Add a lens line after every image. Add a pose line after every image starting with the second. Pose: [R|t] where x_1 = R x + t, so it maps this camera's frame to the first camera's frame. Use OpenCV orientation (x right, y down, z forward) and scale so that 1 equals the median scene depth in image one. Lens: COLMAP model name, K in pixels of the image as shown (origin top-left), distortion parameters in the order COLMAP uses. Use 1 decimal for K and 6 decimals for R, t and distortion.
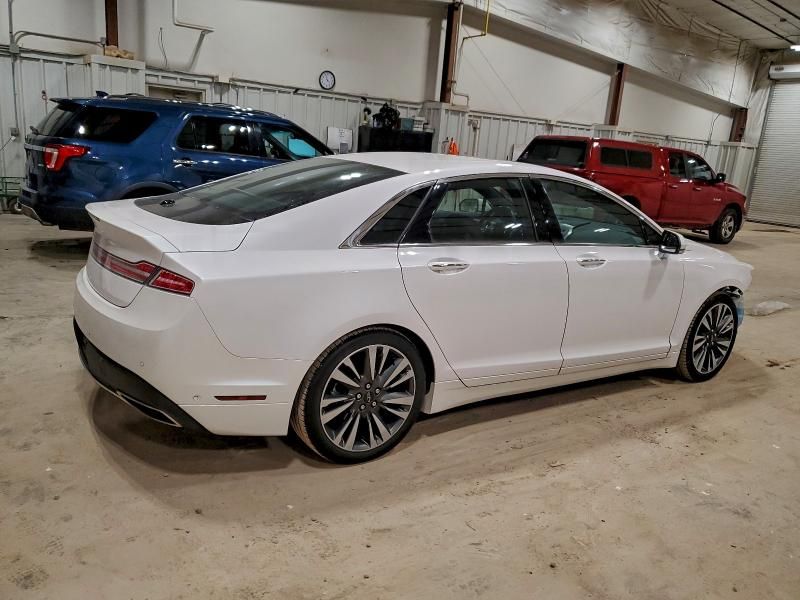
lens RADIAL K [[627.3, 0, 398.8], [0, 627.3, 299.9], [0, 0, 1]] dist [0.015341, -0.000344]
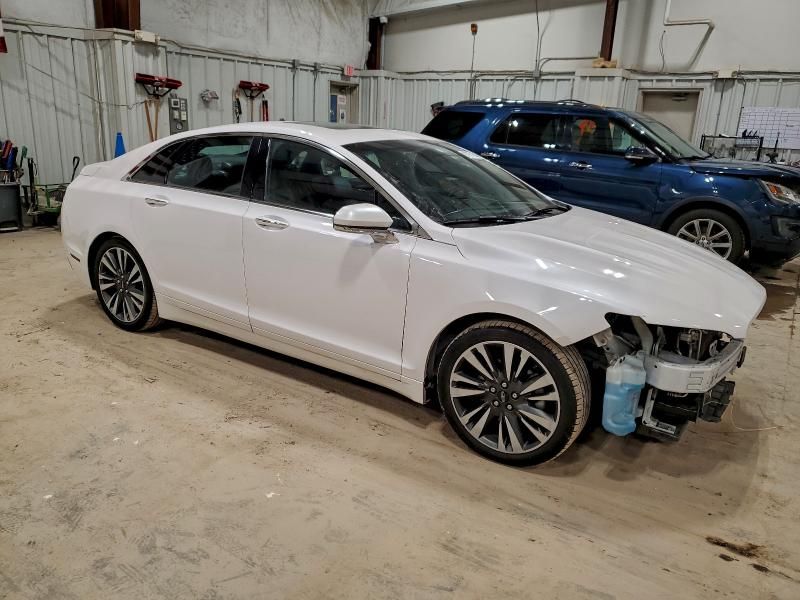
lens RADIAL K [[627.3, 0, 399.0], [0, 627.3, 298.4], [0, 0, 1]] dist [0.015341, -0.000344]
pose [[0.383053, 0.190808, -0.903804, 0.685620], [-0.225914, 0.968072, 0.108628, -0.054518], [0.895675, 0.162572, 0.413929, 0.428565]]
